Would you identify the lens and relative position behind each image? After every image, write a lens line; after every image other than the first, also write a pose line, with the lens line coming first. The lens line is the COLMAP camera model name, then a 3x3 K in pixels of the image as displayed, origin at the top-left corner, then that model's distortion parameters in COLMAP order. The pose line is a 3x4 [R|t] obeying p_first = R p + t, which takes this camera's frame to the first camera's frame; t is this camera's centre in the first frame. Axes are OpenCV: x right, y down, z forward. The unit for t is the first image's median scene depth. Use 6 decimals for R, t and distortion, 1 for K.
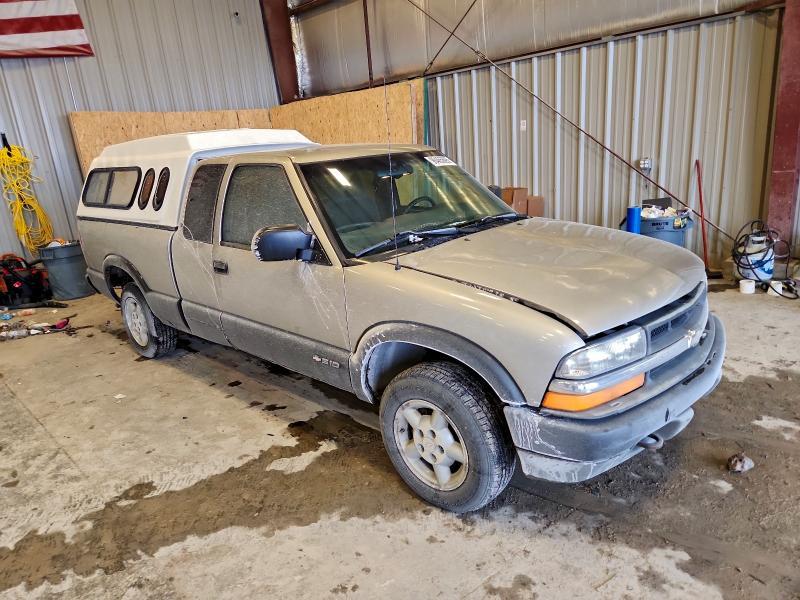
lens RADIAL K [[529.3, 0, 390.1], [0, 529.3, 297.7], [0, 0, 1]] dist [0.059521, -0.050105]
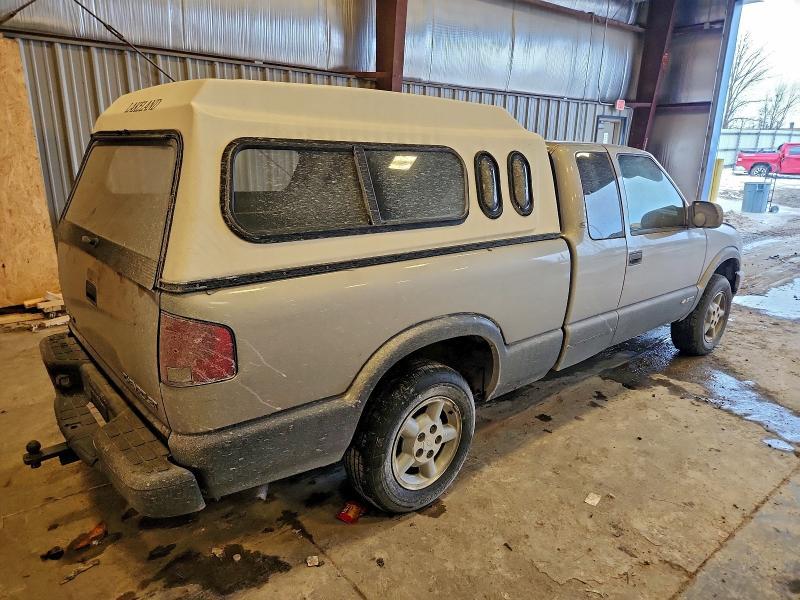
lens RADIAL K [[529.3, 0, 390.1], [0, 529.3, 297.7], [0, 0, 1]] dist [0.059521, -0.050105]
pose [[0.114743, -0.187412, 0.975557, -0.552019], [0.245662, 0.956894, 0.154933, -0.103533], [-0.962540, 0.221880, 0.155837, 0.534395]]
